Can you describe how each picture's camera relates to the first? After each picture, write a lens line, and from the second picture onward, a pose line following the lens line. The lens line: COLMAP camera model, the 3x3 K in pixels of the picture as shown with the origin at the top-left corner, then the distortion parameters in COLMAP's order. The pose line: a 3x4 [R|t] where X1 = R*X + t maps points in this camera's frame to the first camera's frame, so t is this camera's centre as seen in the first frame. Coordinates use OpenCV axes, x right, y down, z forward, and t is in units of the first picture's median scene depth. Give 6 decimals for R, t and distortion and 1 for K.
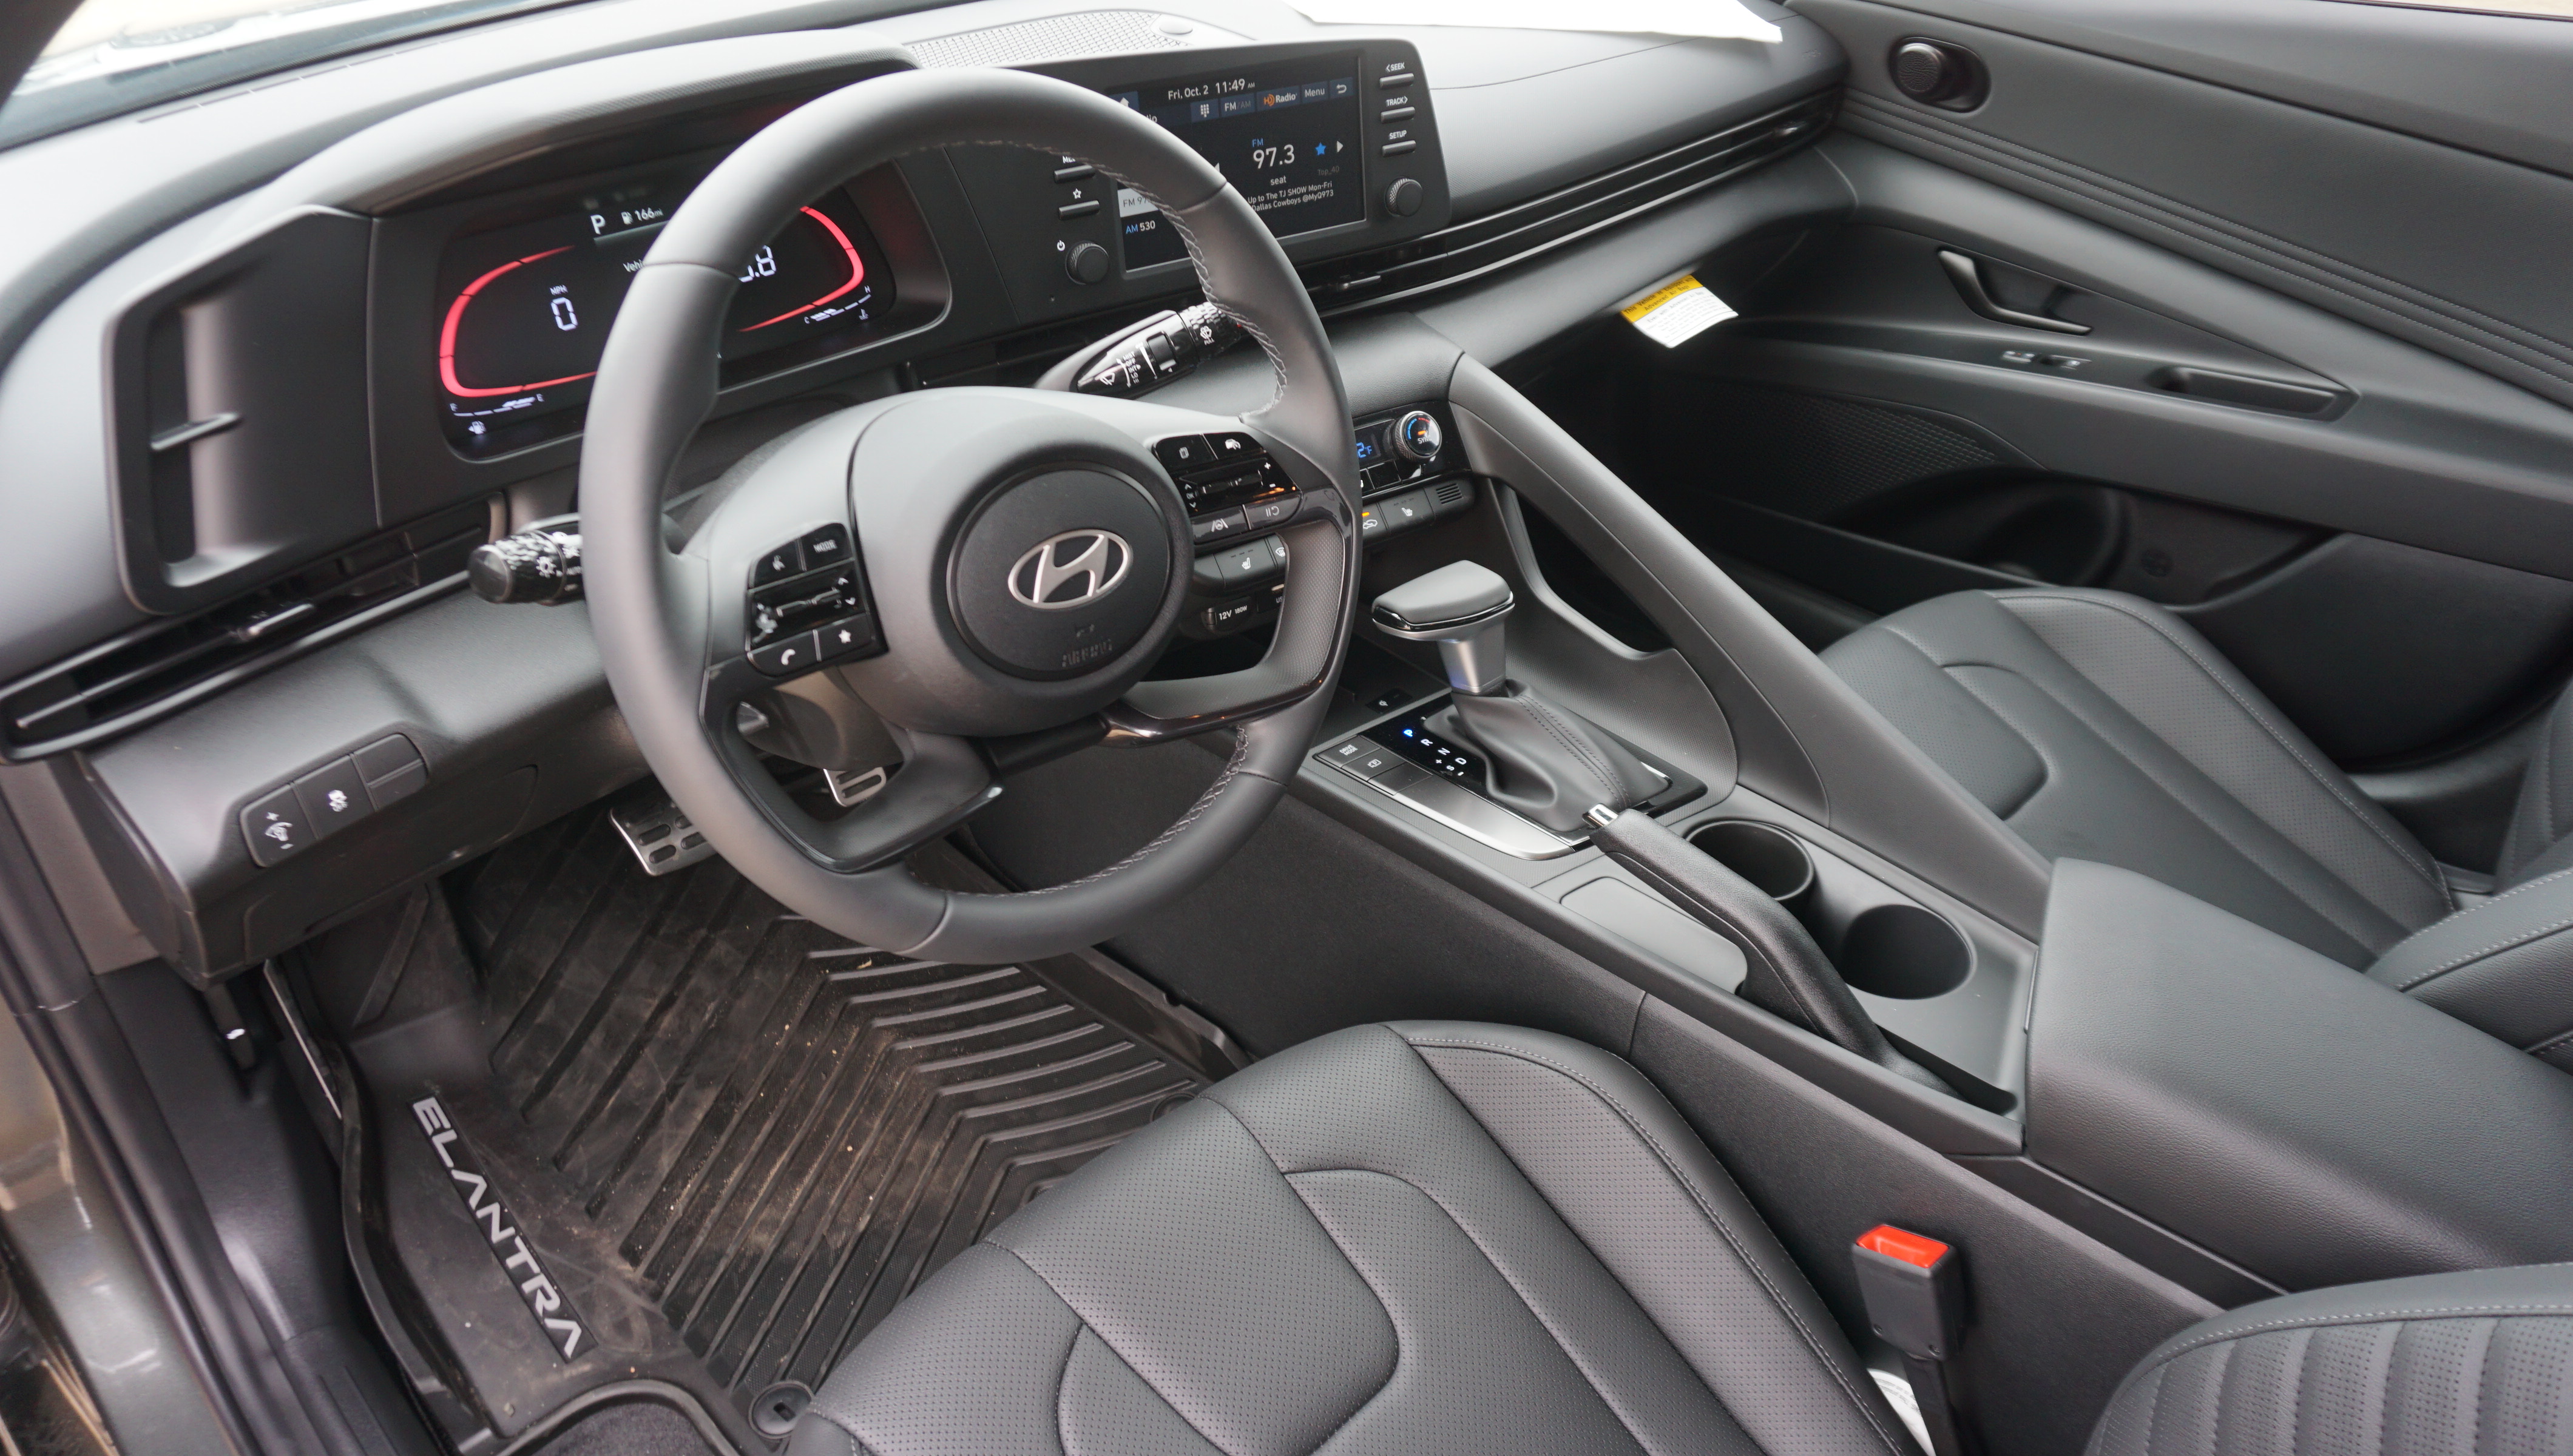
lens RADIAL K [[1709.8, 0, 1286.5], [0, 1709.8, 728.0], [0, 0, 1]] dist [-0.021316, 0.001335]
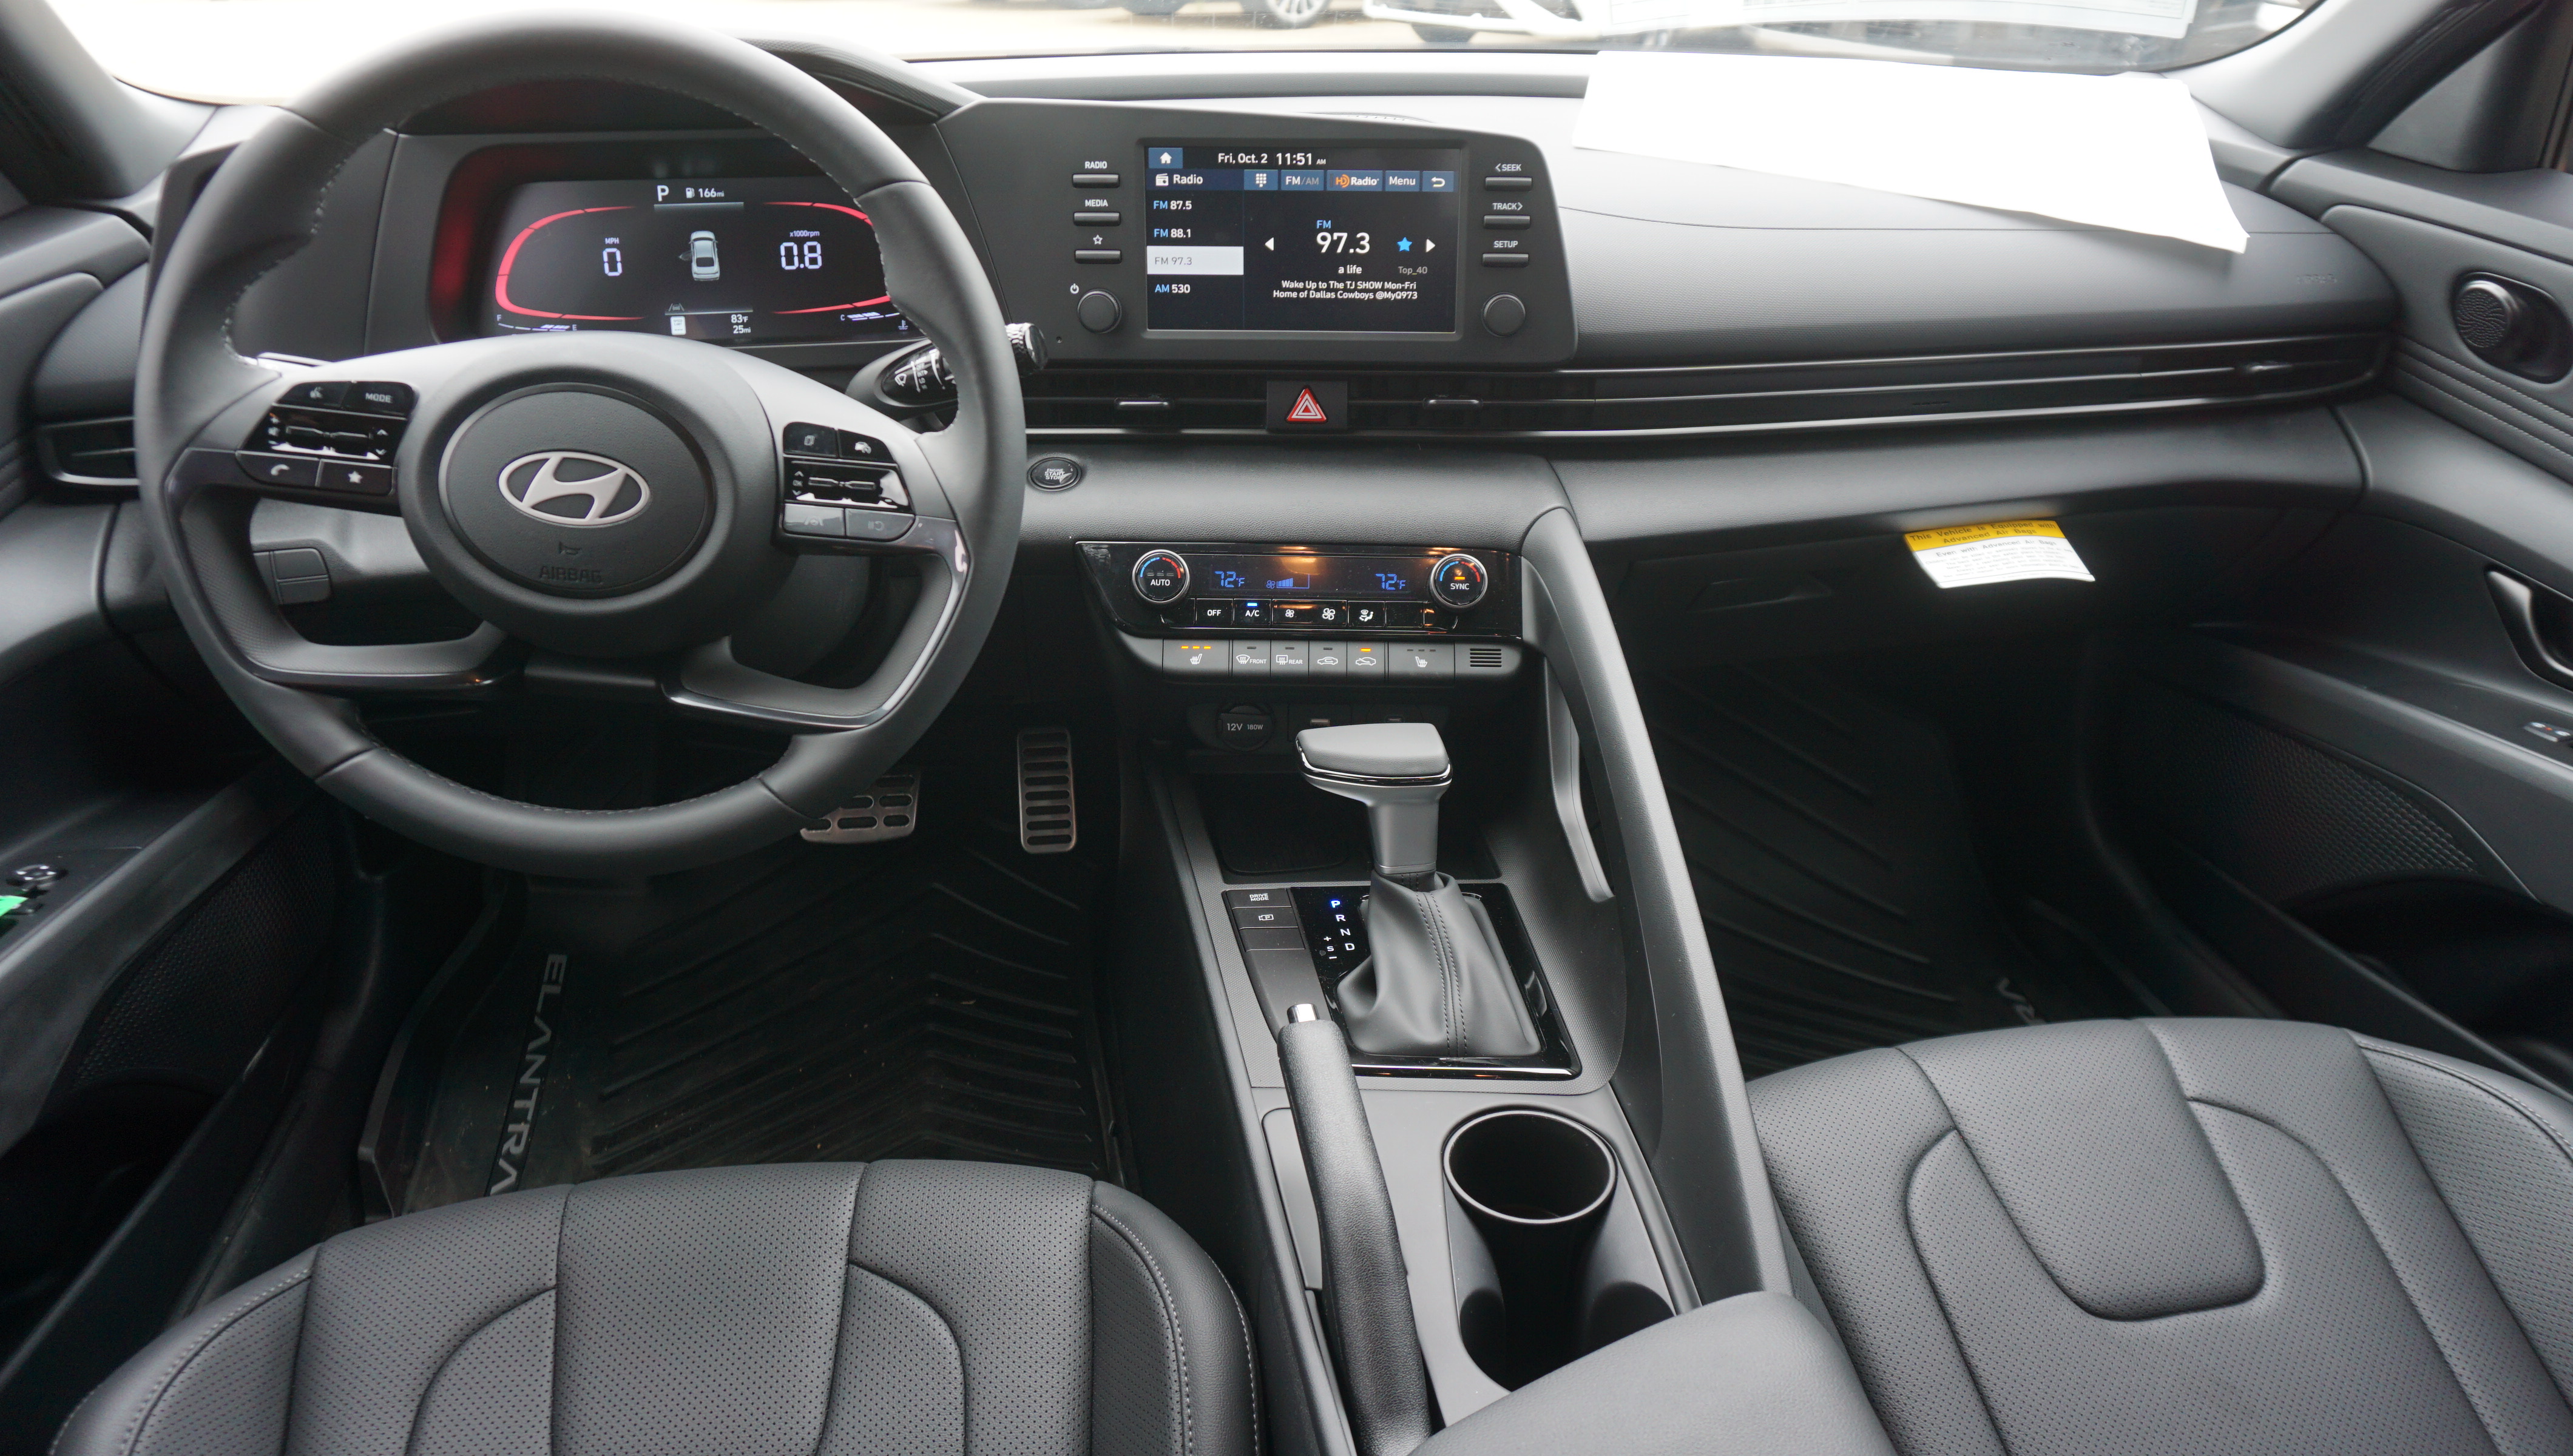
lens RADIAL K [[1740.2, 0, 1288.3], [0, 1740.2, 753.8], [0, 0, 1]] dist [-0.015016, -0.000421]
pose [[0.815279, 0.261582, -0.516618, 0.509985], [-0.324760, 0.945188, -0.033926, -0.031349], [0.479427, 0.195436, 0.855543, 0.228758]]
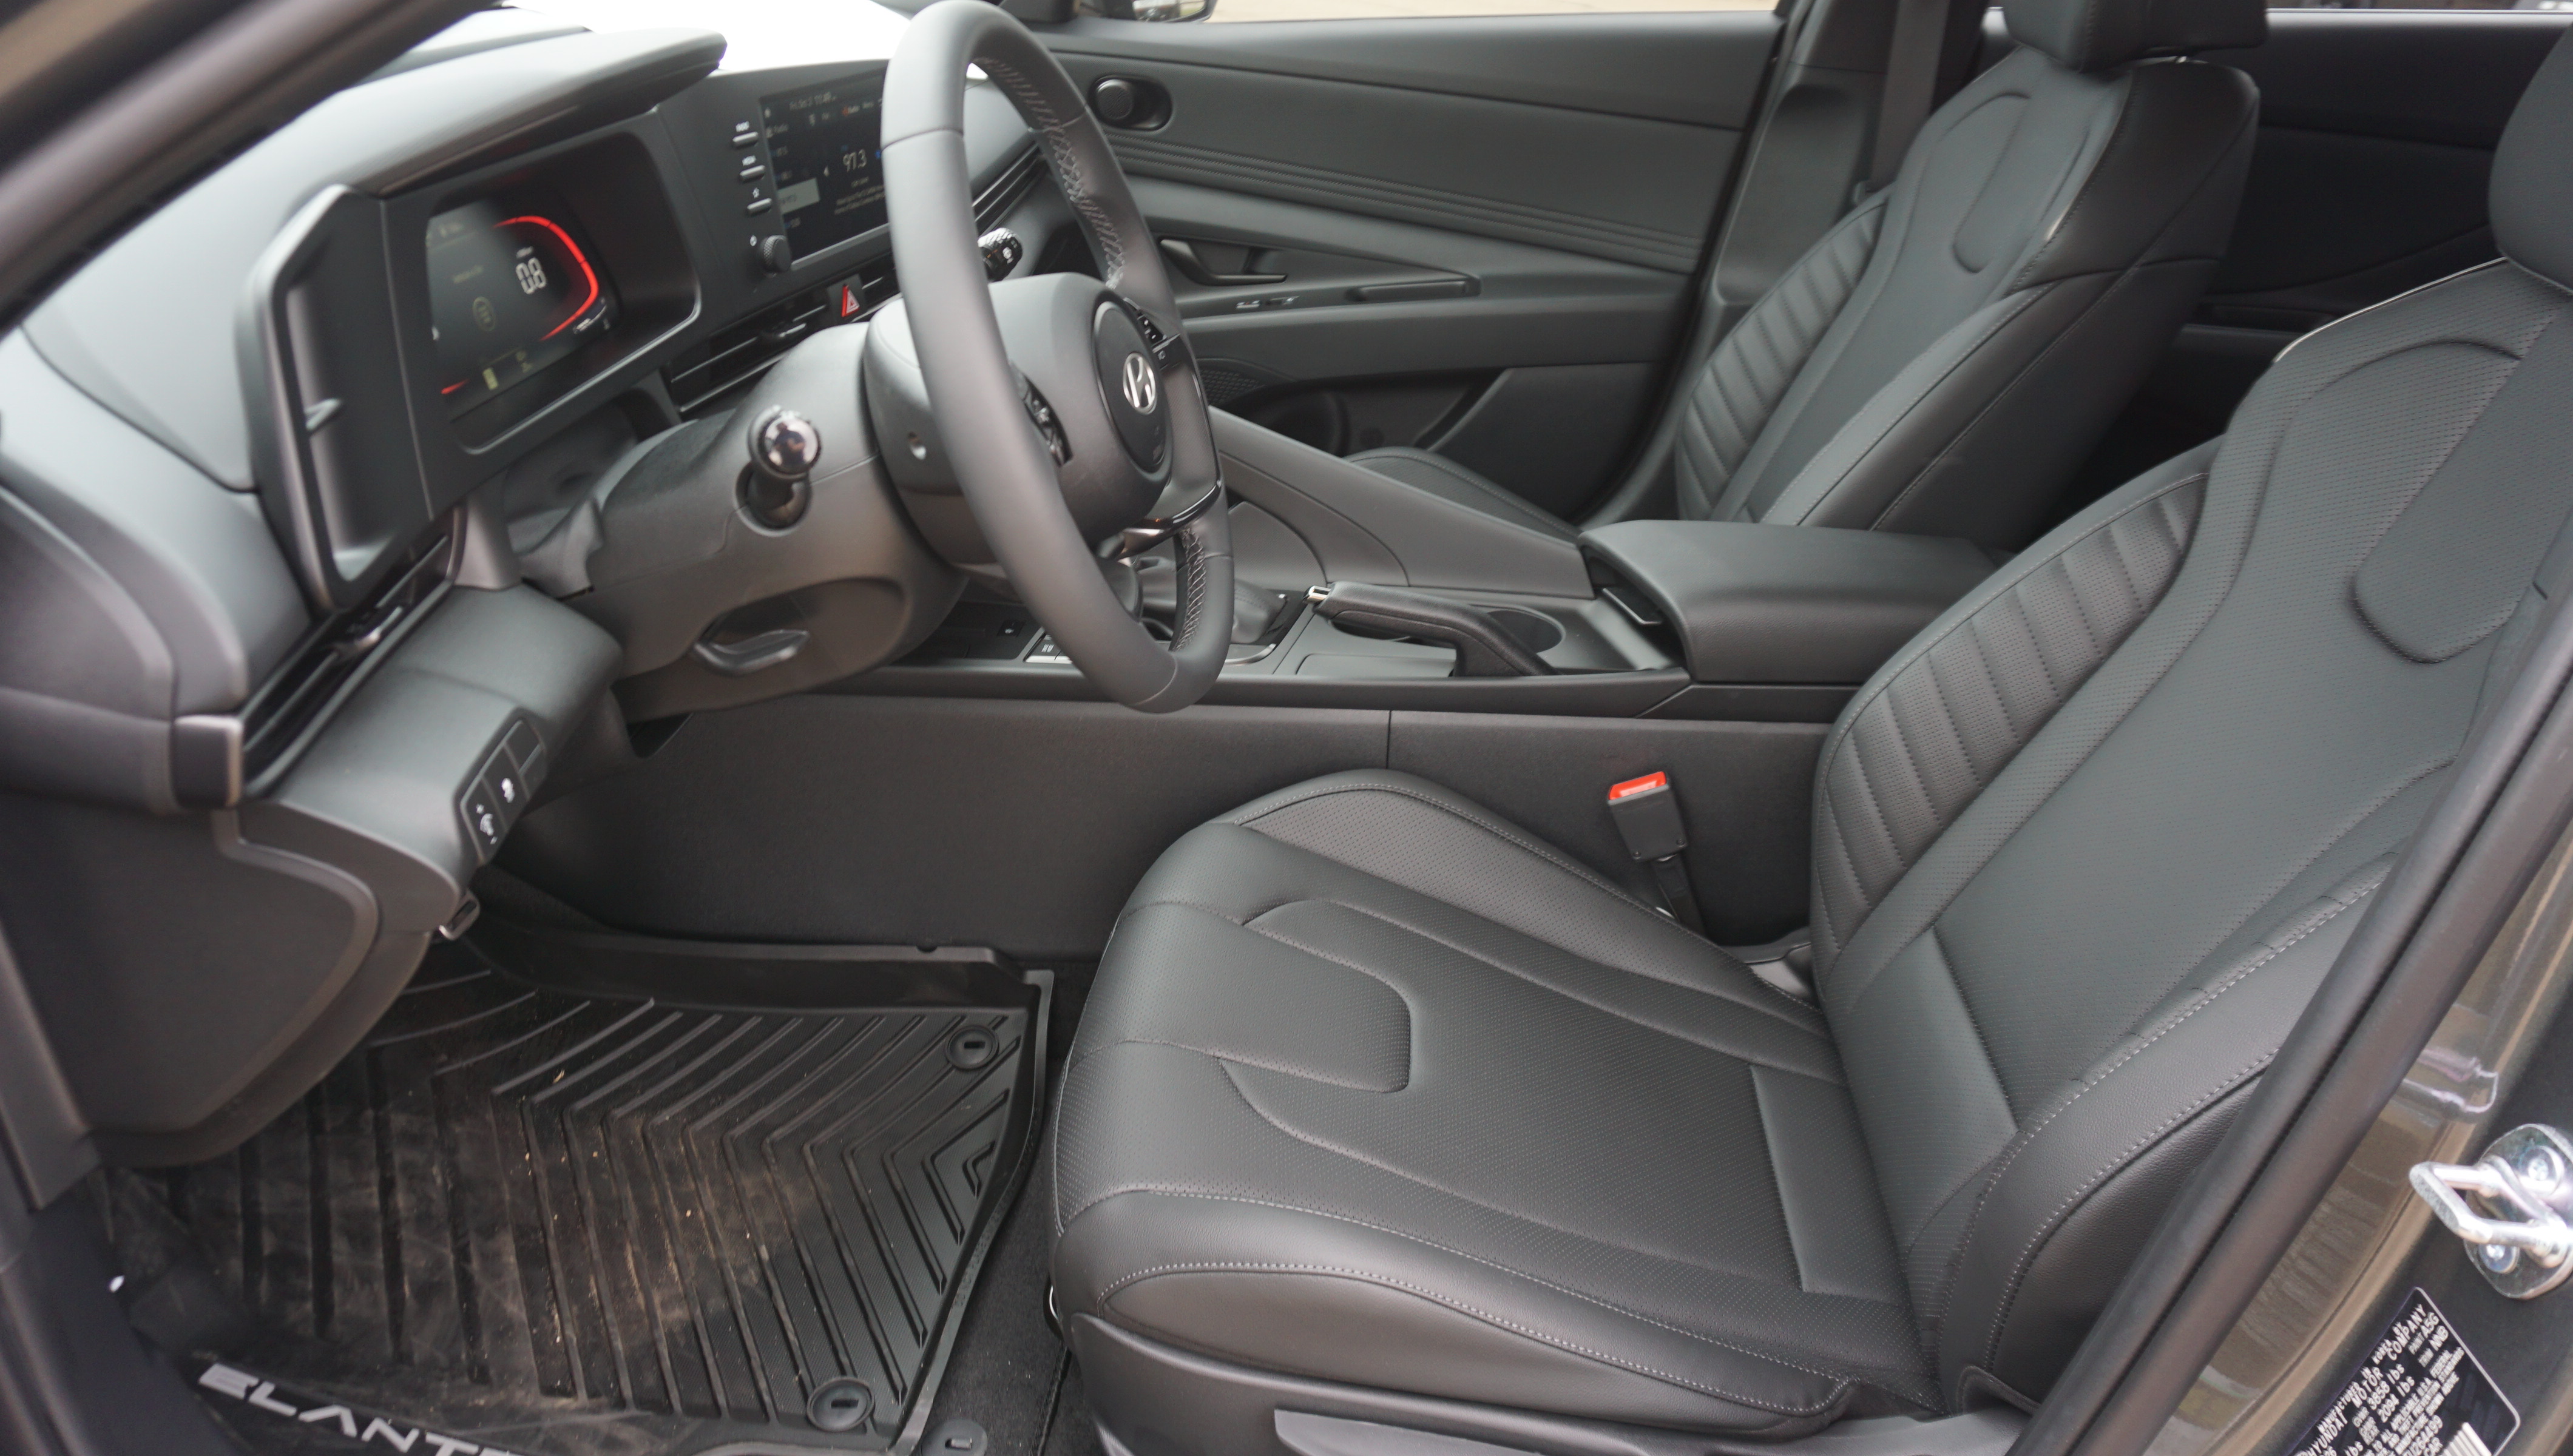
lens RADIAL K [[1709.8, 0, 1286.5], [0, 1709.8, 728.0], [0, 0, 1]] dist [-0.021316, 0.001335]
pose [[0.756333, -0.287163, 0.587791, -0.554888], [0.344659, 0.938607, 0.015066, 0.103992], [-0.556031, 0.191193, 0.808873, -0.017430]]
